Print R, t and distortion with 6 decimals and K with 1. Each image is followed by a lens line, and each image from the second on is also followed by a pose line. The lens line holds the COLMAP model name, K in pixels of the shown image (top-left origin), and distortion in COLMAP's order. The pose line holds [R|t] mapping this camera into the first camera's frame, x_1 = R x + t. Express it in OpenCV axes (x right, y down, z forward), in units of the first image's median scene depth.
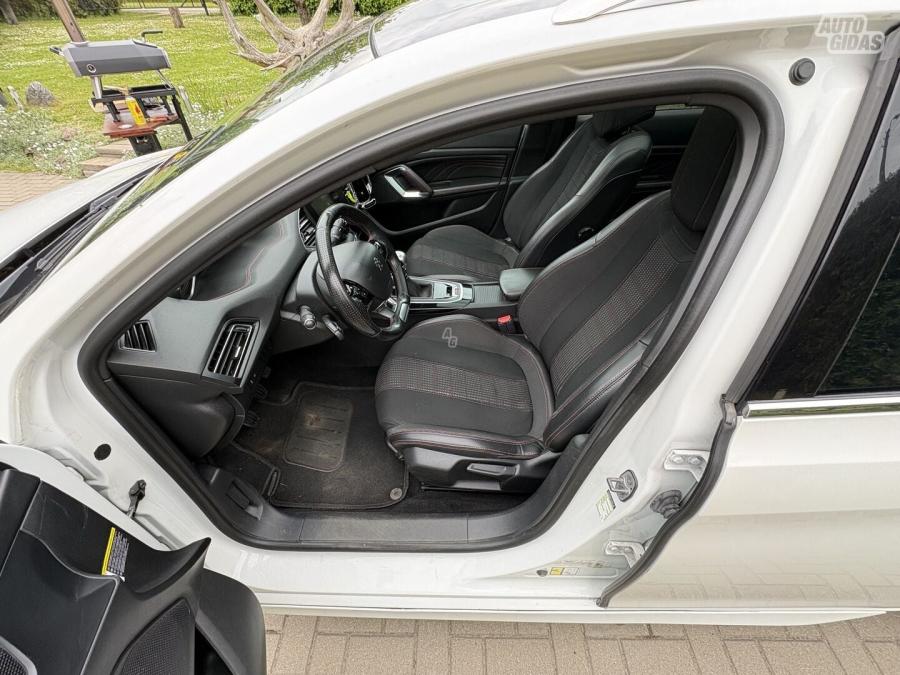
lens RADIAL K [[381.3, 0, 448.5], [0, 381.3, 335.2], [0, 0, 1]] dist [-0.000117, 0.000121]
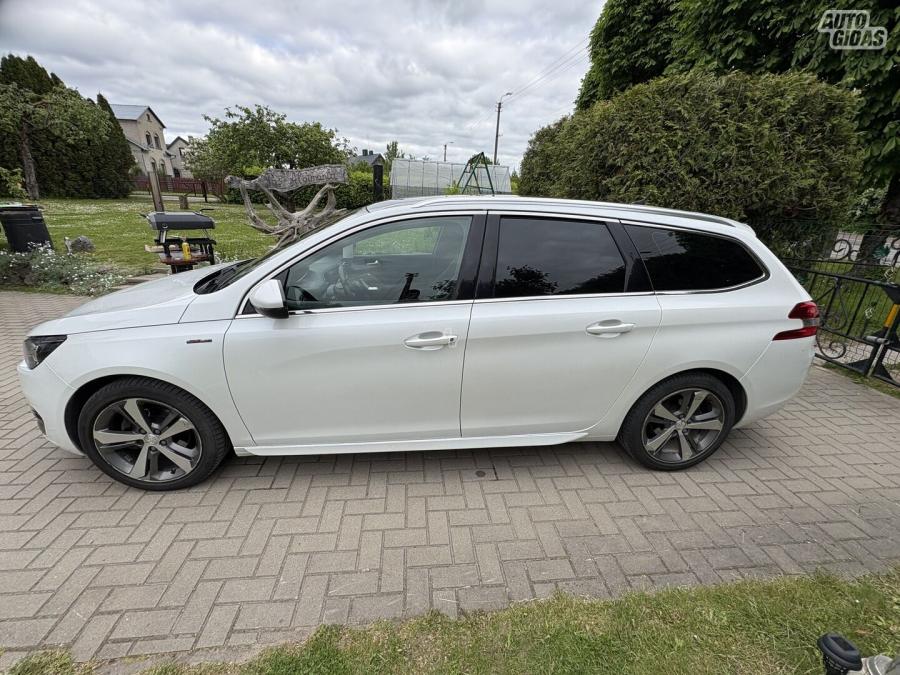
lens RADIAL K [[381.3, 0, 448.5], [0, 381.3, 335.2], [0, 0, 1]] dist [-0.000117, 0.000121]
pose [[0.992791, 0.008191, 0.119578, 0.052405], [0.037713, 0.925642, -0.376518, 0.639143], [-0.113770, 0.378313, 0.918660, -0.731378]]
